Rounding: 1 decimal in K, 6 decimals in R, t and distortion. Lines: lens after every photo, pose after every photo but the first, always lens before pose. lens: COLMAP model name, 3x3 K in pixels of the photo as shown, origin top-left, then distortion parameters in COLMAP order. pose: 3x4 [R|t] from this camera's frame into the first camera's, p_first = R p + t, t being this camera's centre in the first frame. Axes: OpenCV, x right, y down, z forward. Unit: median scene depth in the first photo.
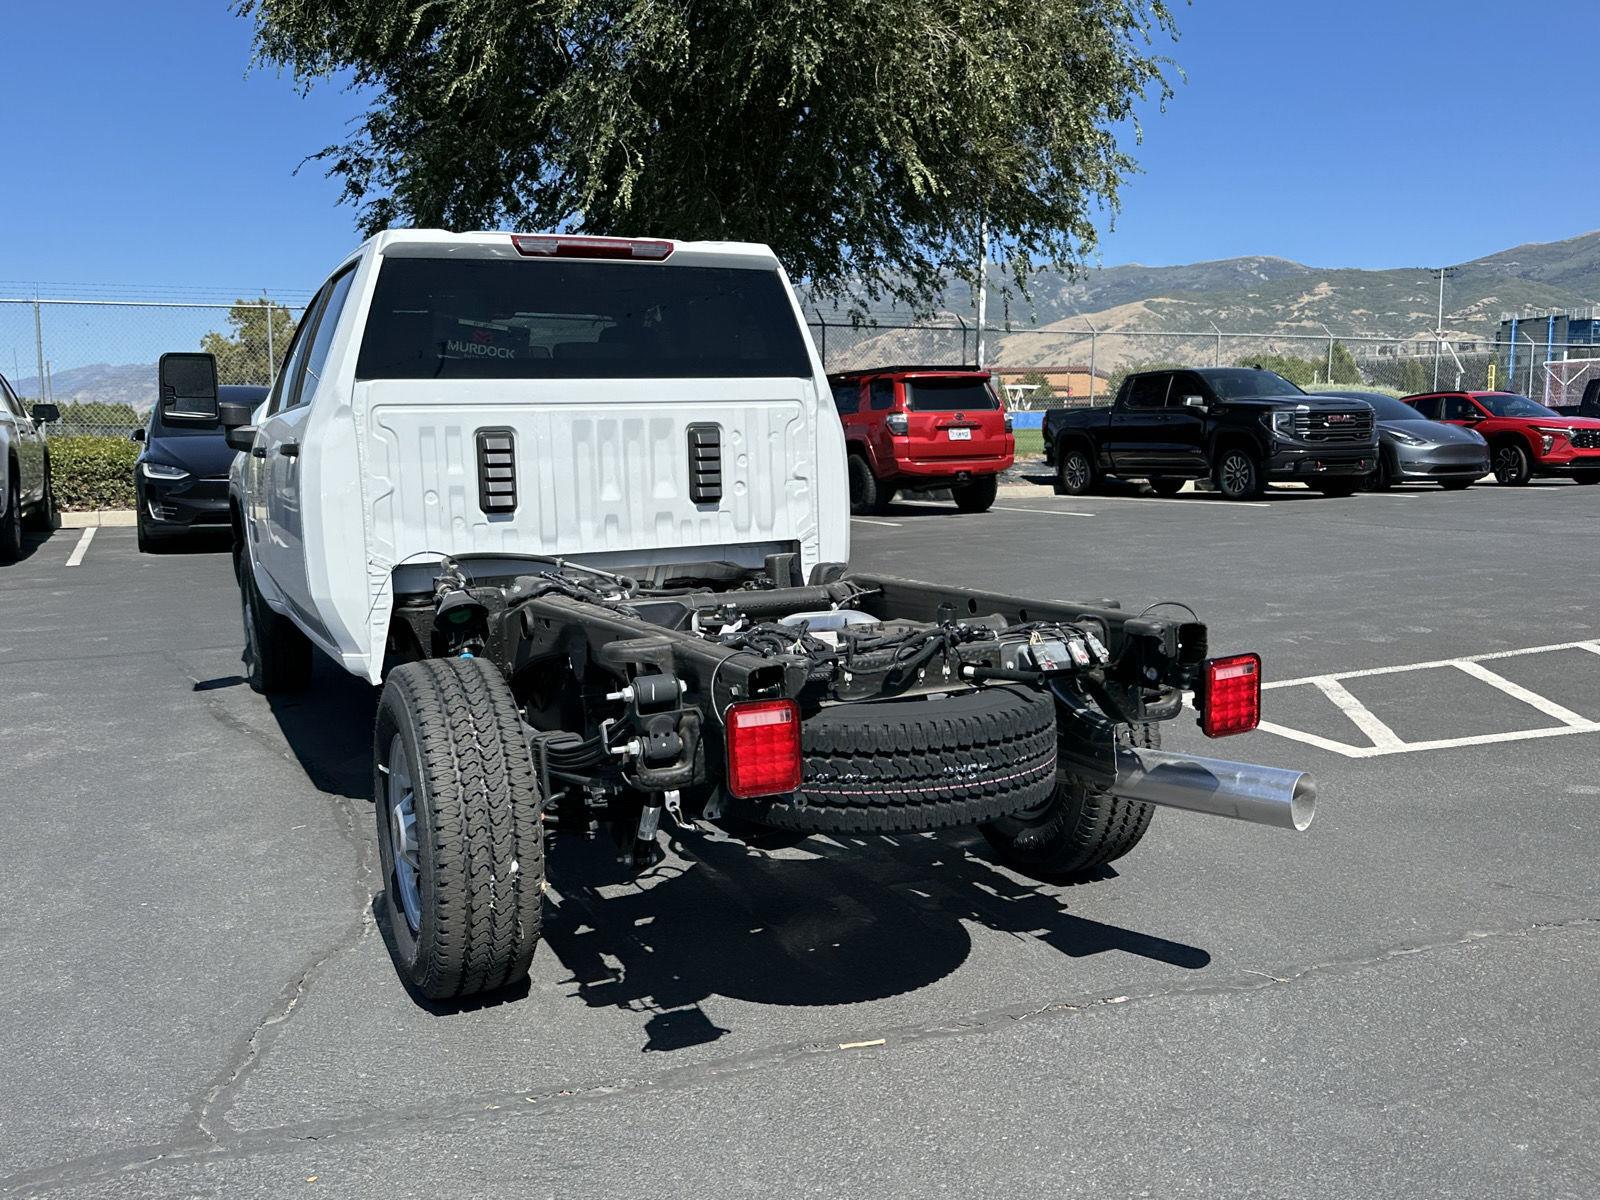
lens RADIAL K [[1409.3, 0, 808.1], [0, 1409.3, 596.6], [0, 0, 1]] dist [0.175228, -0.363716]
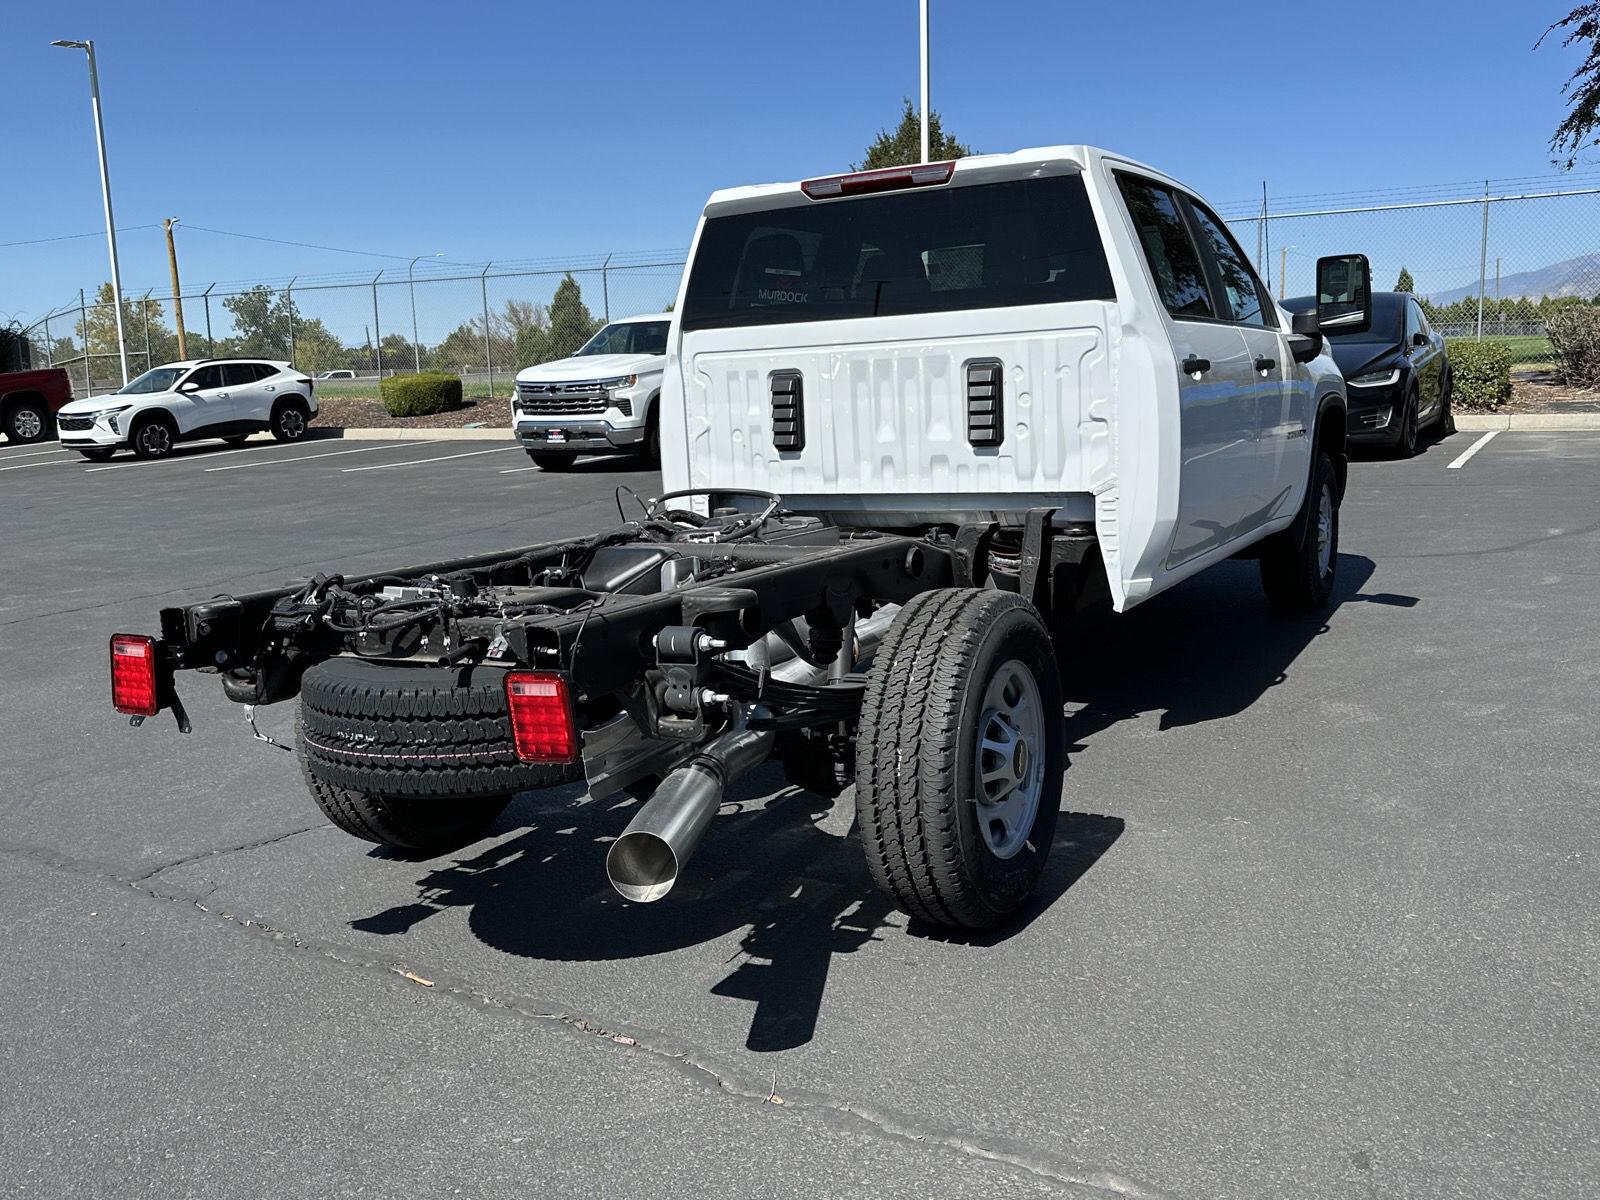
lens RADIAL K [[1409.3, 0, 808.1], [0, 1409.3, 596.6], [0, 0, 1]] dist [0.175228, -0.363716]
pose [[0.587648, 0.120619, -0.800076, 0.644329], [-0.063316, 0.992649, 0.103147, -0.060380], [0.806636, -0.009956, 0.590965, 0.383175]]
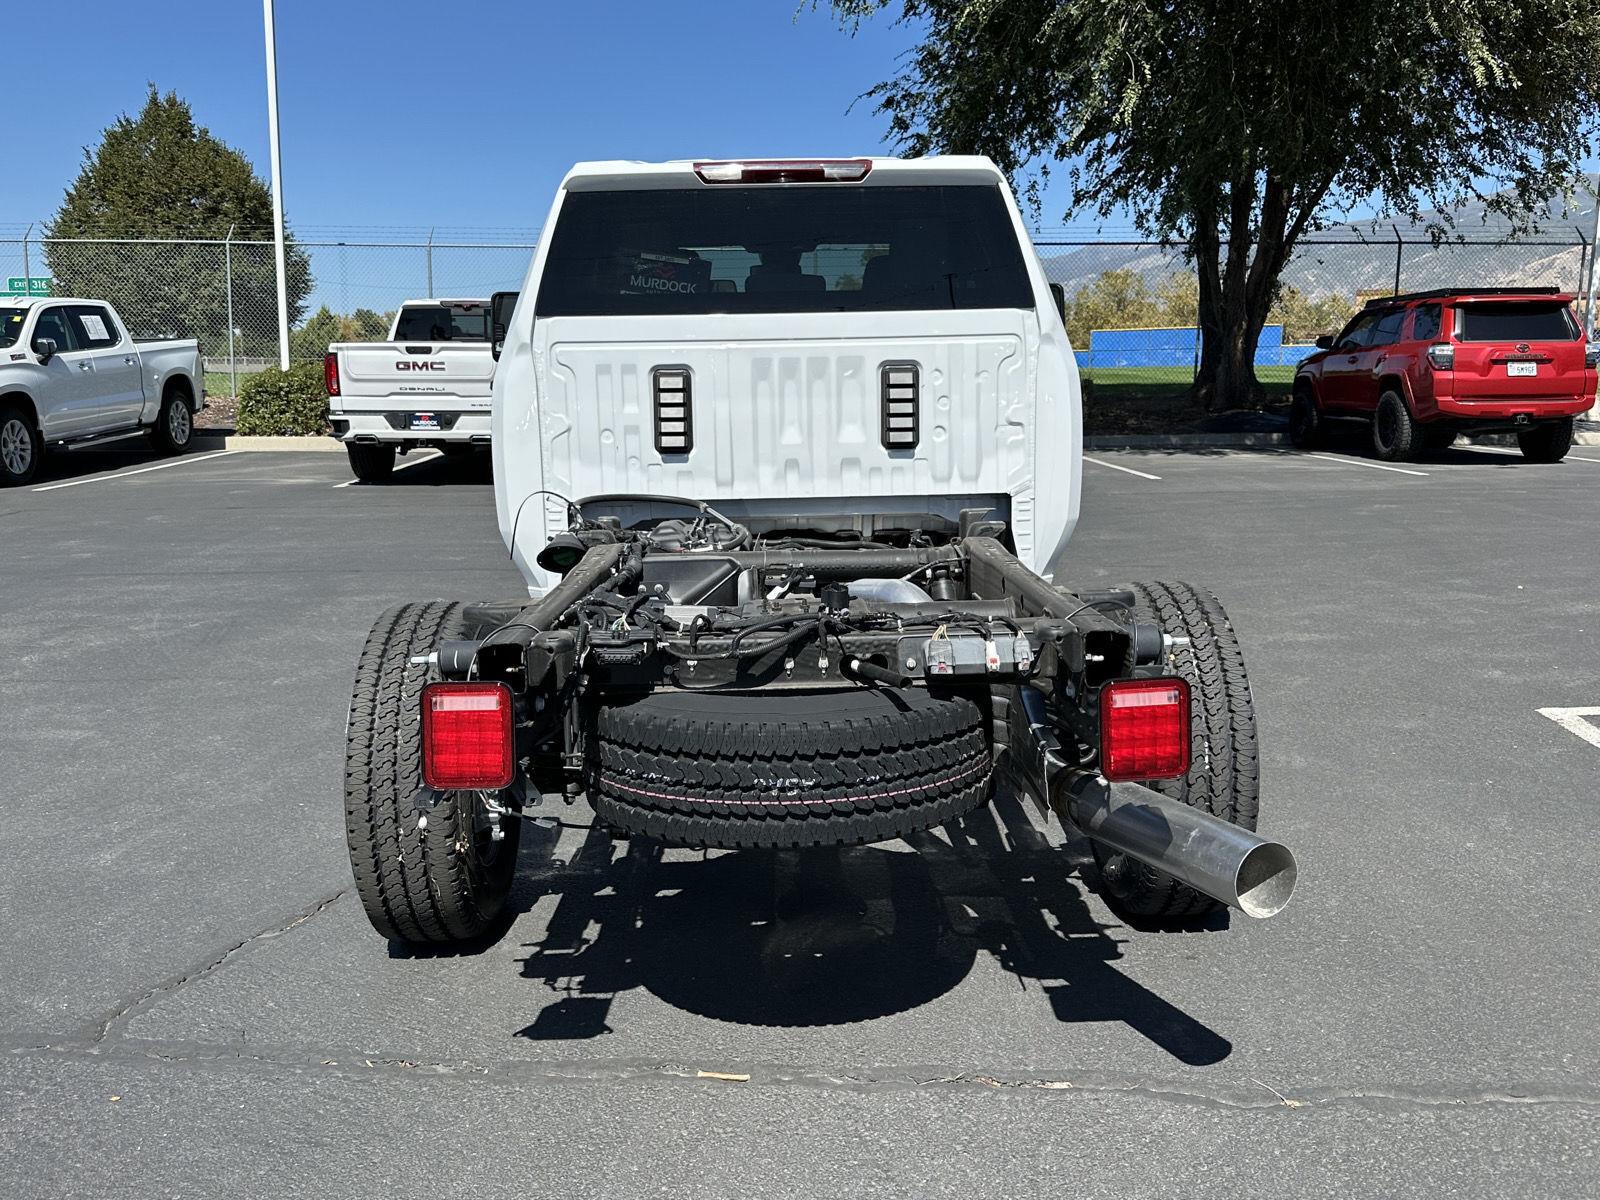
lens RADIAL K [[1409.3, 0, 808.1], [0, 1409.3, 596.6], [0, 0, 1]] dist [0.175228, -0.363716]
pose [[0.912797, 0.072726, -0.401886, 0.263769], [-0.053996, 0.996870, 0.057754, -0.021825], [0.404828, -0.031018, 0.913867, 0.142389]]
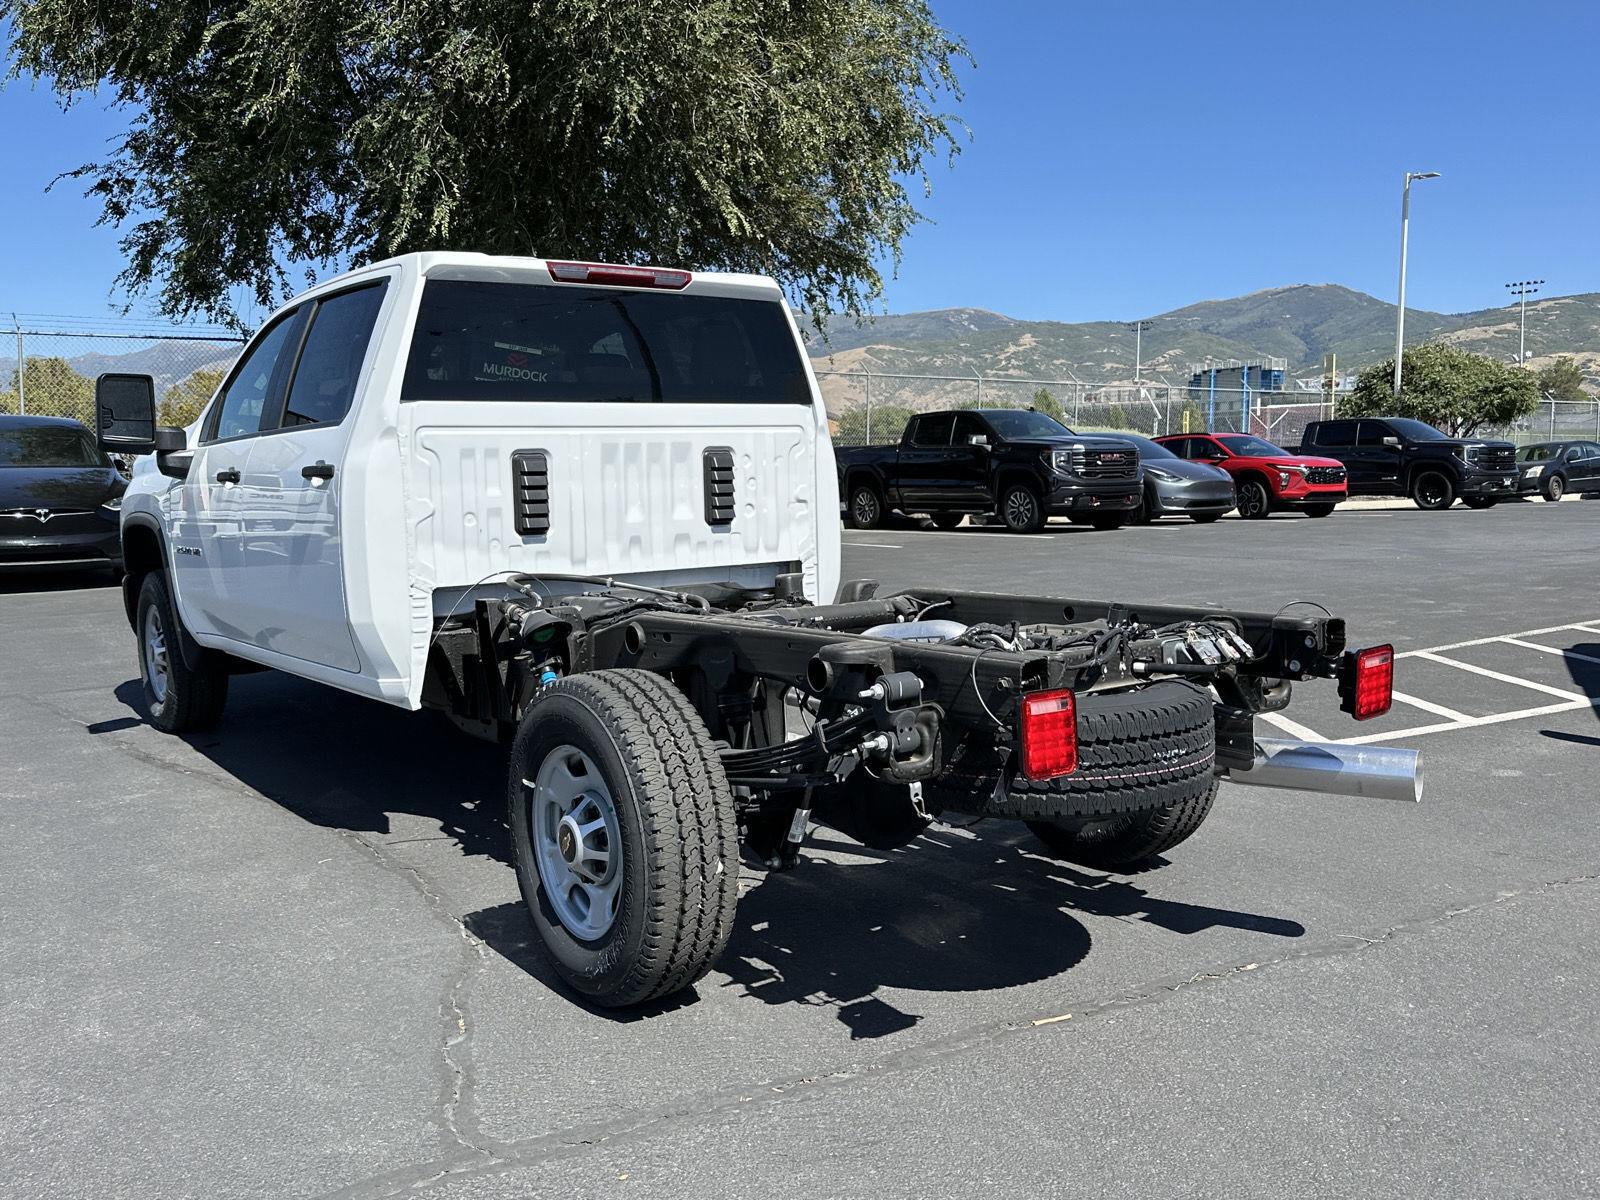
lens RADIAL K [[1409.8, 0, 808.2], [0, 1409.8, 579.3], [0, 0, 1]] dist [0.179563, -0.372708]
pose [[0.982364, -0.011493, 0.186624, -0.212516], [0.018756, 0.999132, -0.037201, 0.013348], [-0.186035, 0.040046, 0.981727, -0.018188]]
